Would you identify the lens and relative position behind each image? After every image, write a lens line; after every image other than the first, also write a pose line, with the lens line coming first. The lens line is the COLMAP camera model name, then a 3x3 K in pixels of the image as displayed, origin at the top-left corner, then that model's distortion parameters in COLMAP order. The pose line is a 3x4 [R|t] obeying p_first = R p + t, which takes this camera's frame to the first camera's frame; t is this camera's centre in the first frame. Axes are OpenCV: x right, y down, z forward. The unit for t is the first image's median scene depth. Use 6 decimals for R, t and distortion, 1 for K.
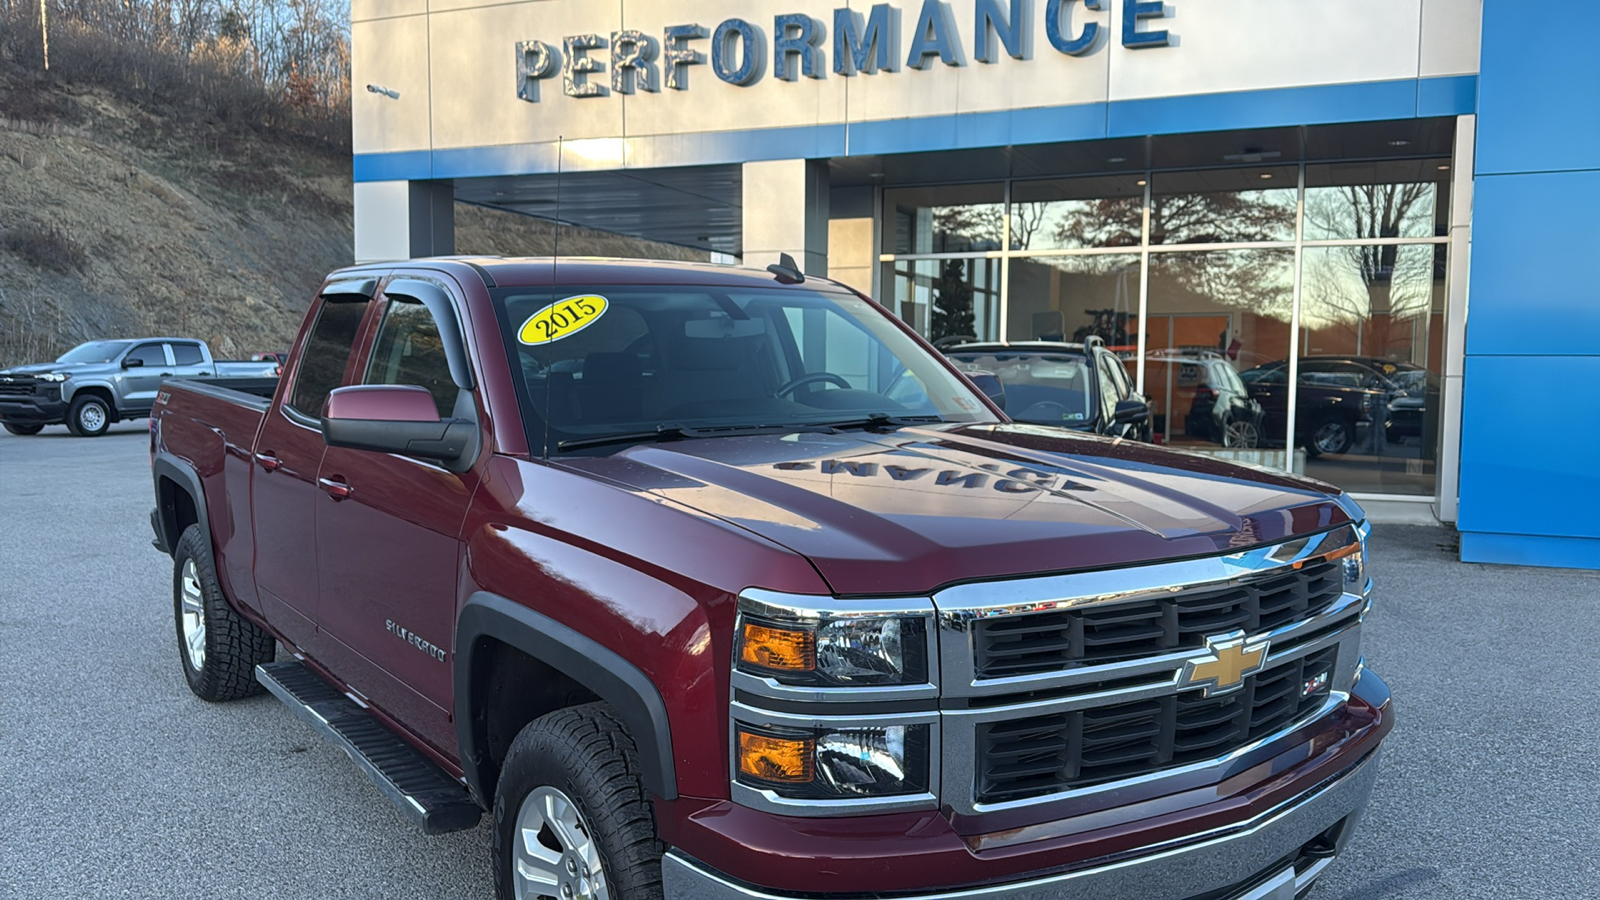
lens RADIAL K [[1317.9, 0, 796.0], [0, 1317.9, 480.0], [0, 0, 1]] dist [0.179858, -0.276228]
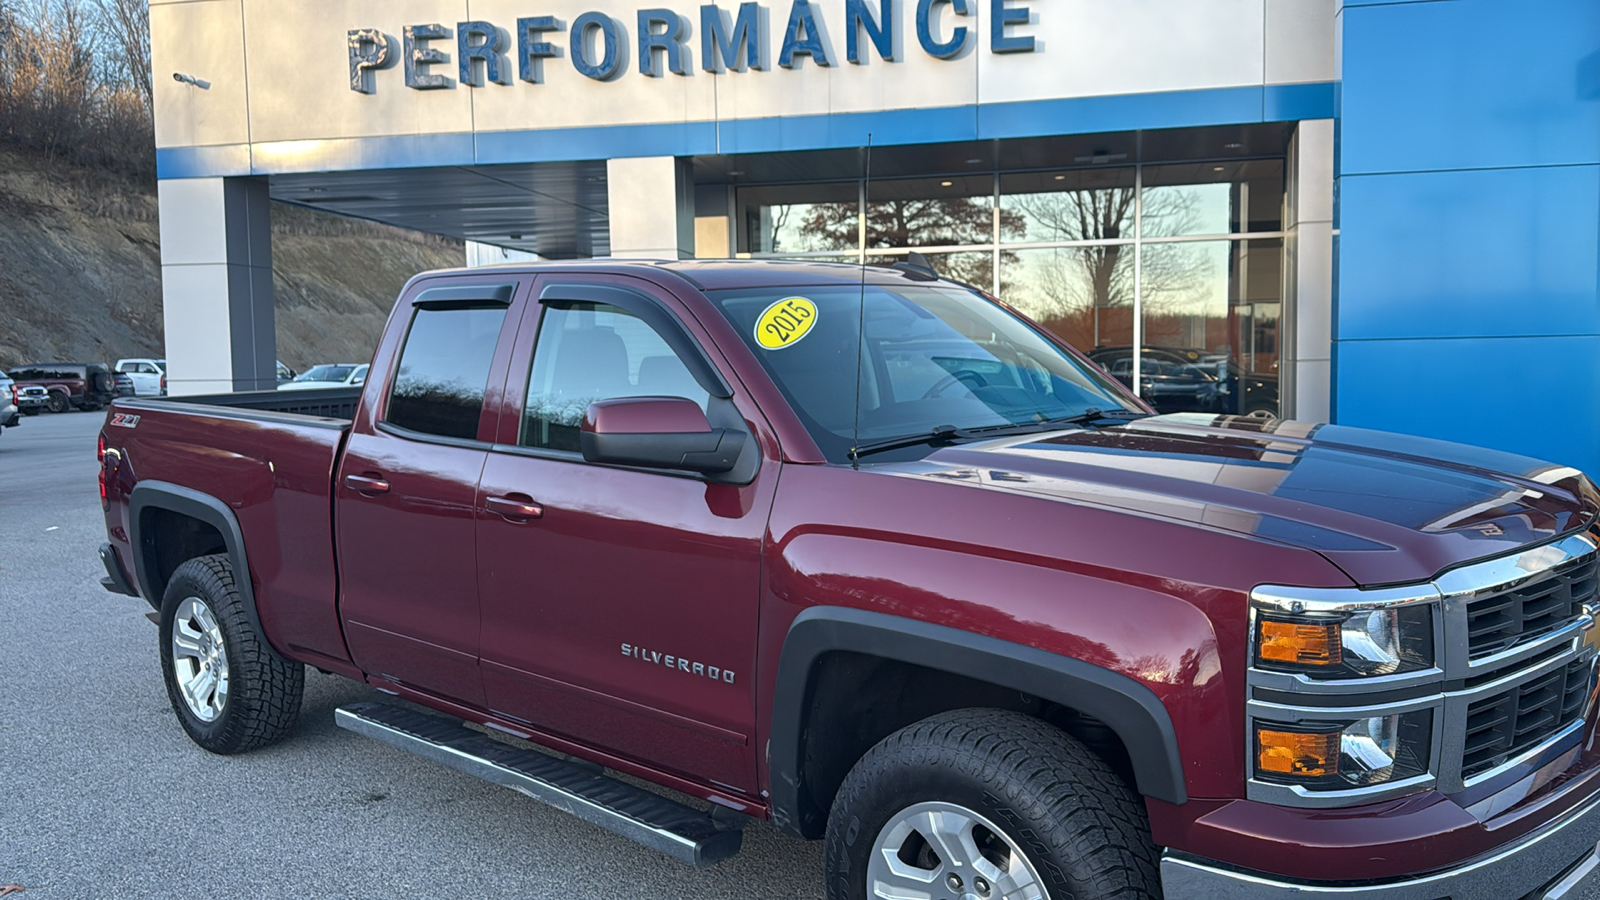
lens RADIAL K [[1317.9, 0, 796.0], [0, 1317.9, 480.0], [0, 0, 1]] dist [0.179858, -0.276228]
pose [[0.977894, -0.044824, 0.204238, -0.119375], [0.044731, 0.998986, 0.005075, -0.003424], [-0.204259, 0.004173, 0.978908, 0.018349]]
